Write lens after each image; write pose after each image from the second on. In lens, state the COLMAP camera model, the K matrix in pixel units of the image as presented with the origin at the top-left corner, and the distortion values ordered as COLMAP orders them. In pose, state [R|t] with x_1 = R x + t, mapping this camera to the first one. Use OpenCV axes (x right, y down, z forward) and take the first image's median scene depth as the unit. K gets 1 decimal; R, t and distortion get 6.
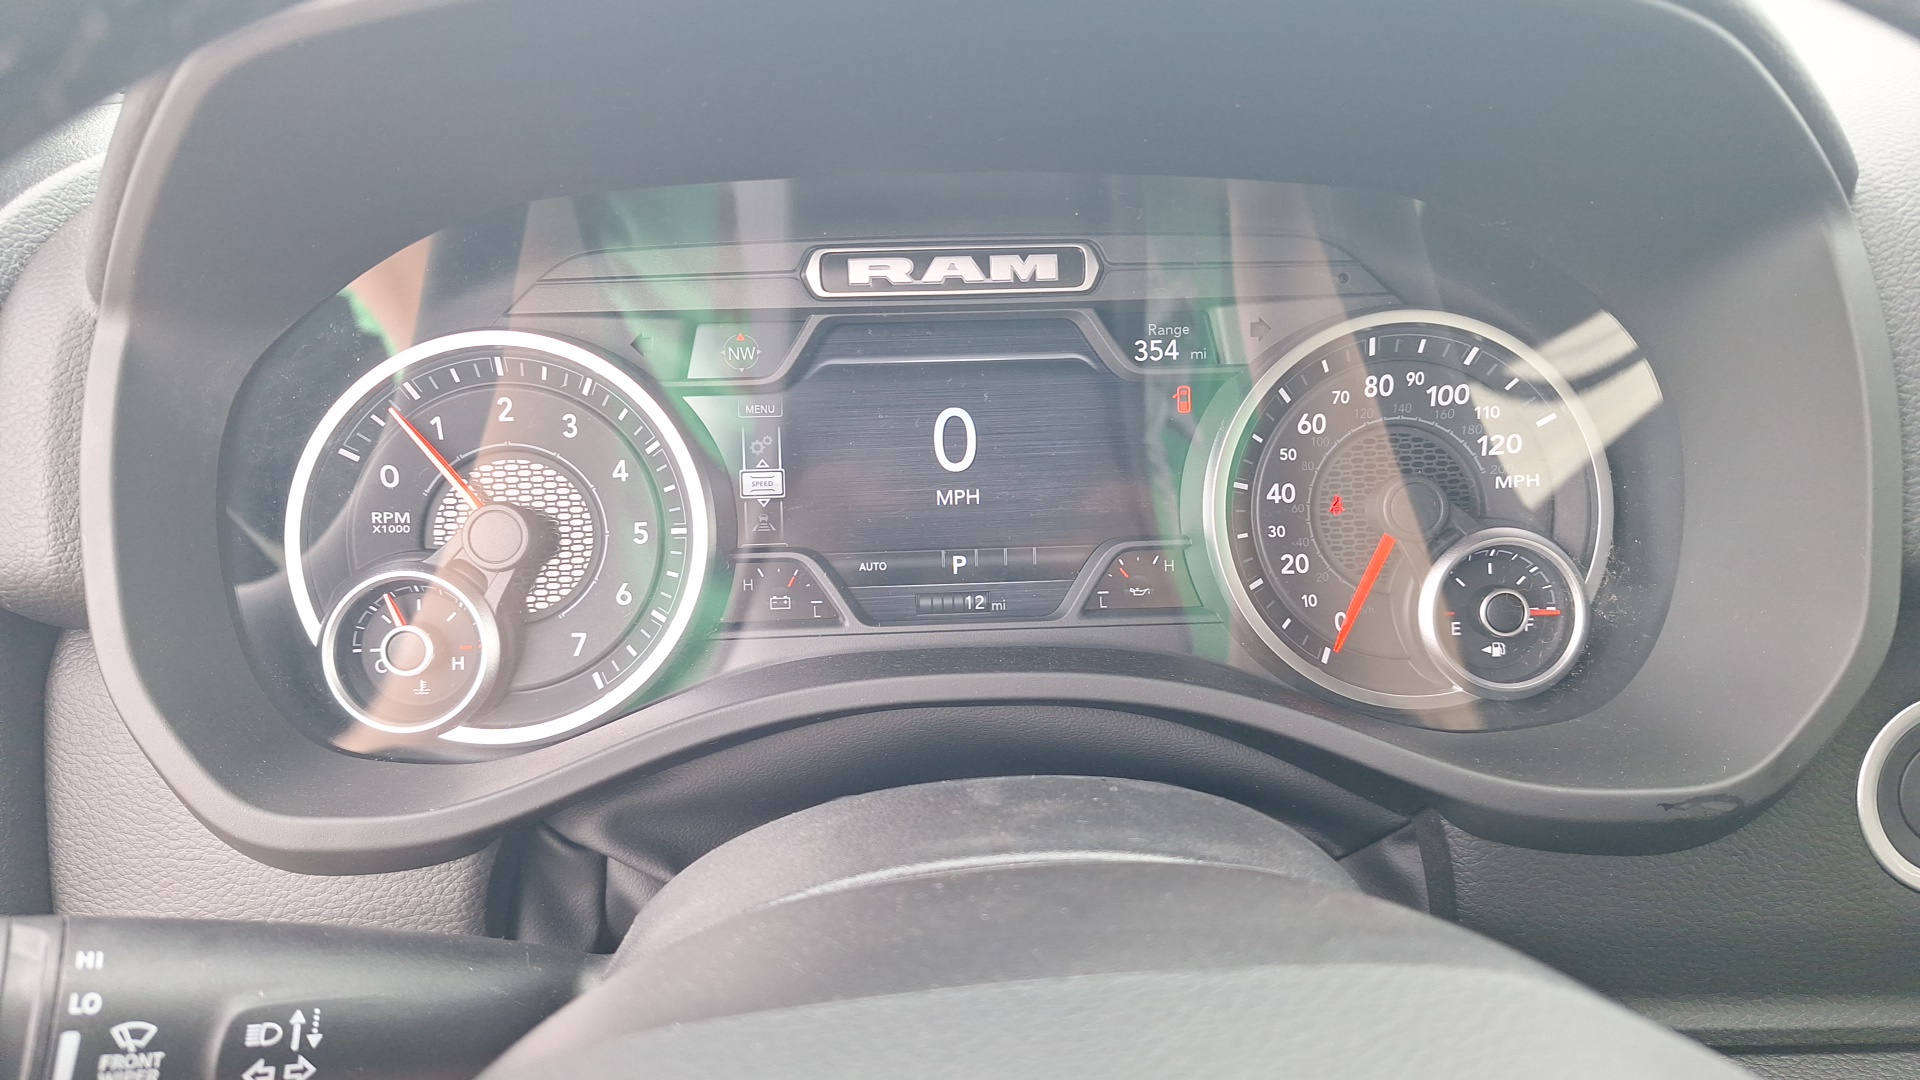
lens RADIAL K [[1325.9, 0, 962.4], [0, 1325.9, 538.2], [0, 0, 1]] dist [0.052601, -0.047519]
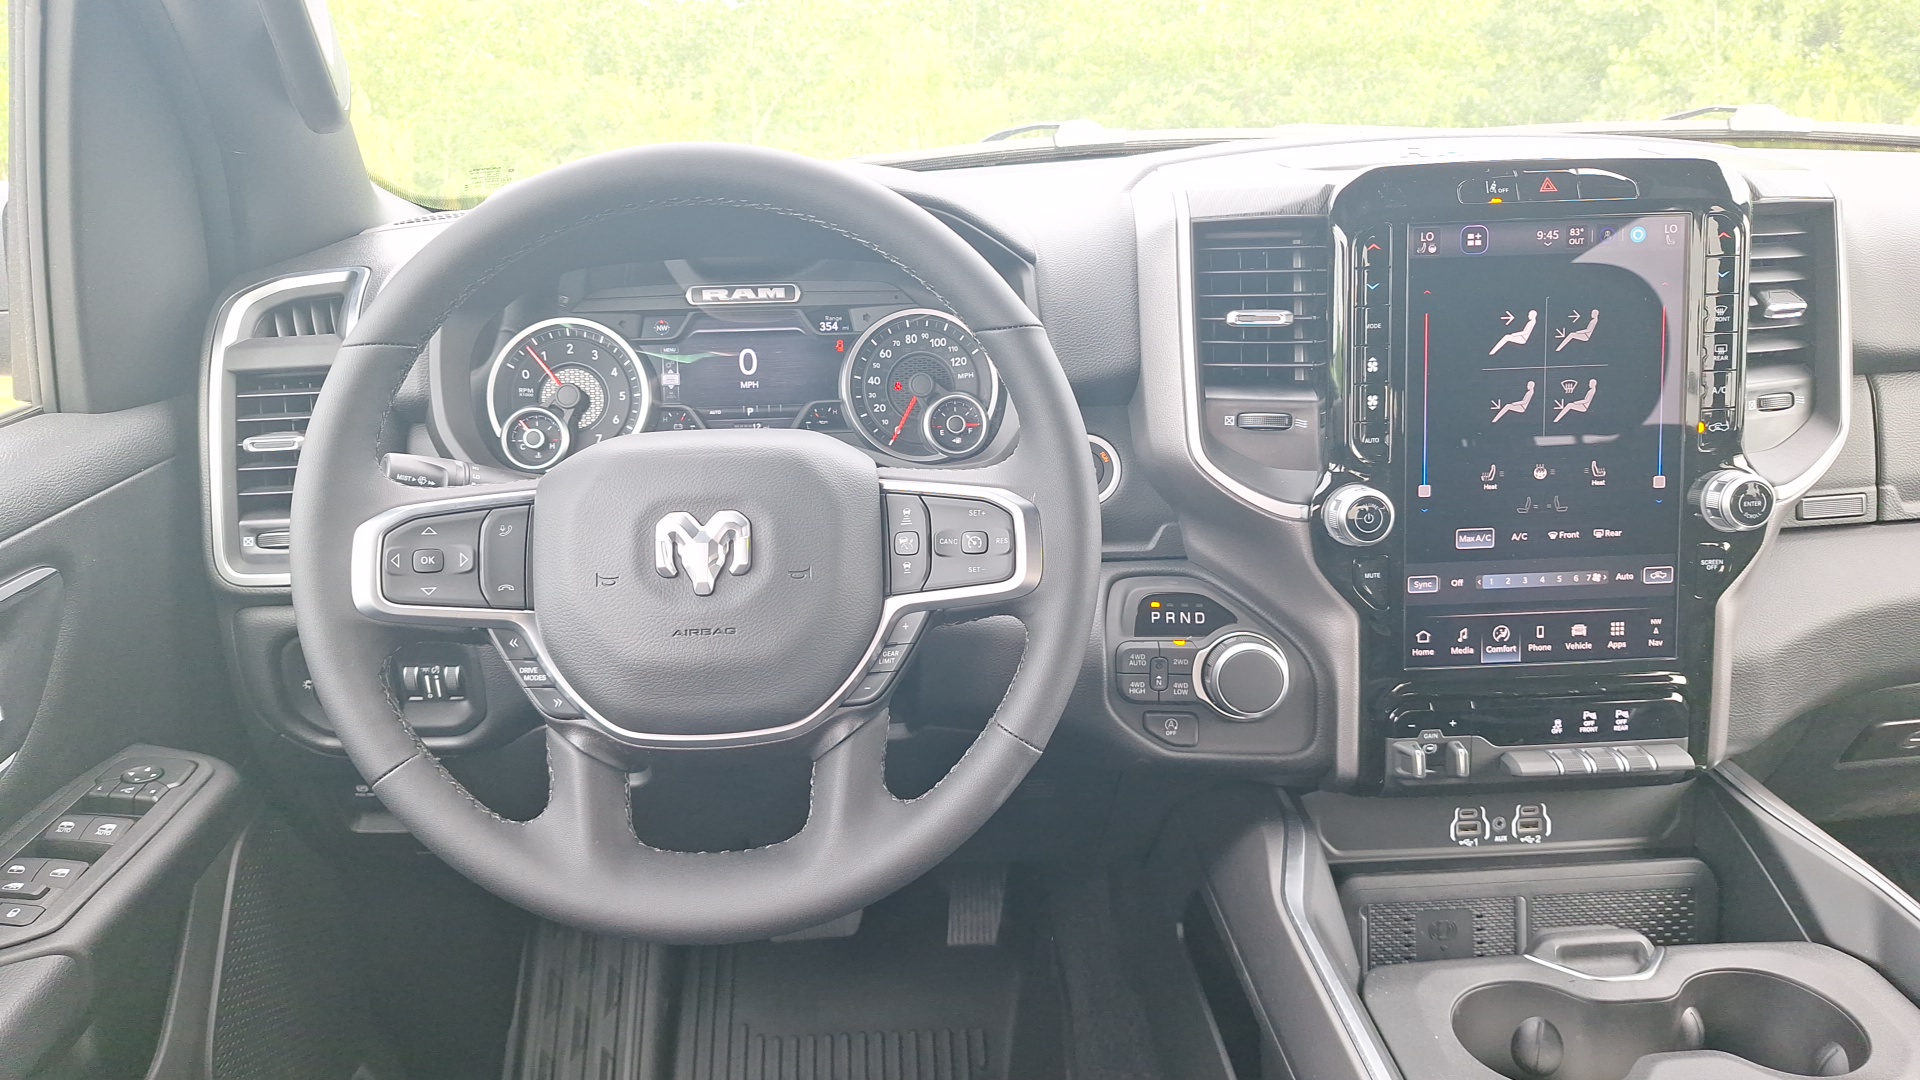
lens RADIAL K [[1325.9, 0, 959.5], [0, 1325.9, 539.7], [0, 0, 1]] dist [0.052601, -0.047519]
pose [[0.999950, -0.008160, 0.005717, 0.393262], [0.008324, 0.999537, -0.029281, 0.353680], [-0.005475, 0.029327, 0.999555, -1.569122]]
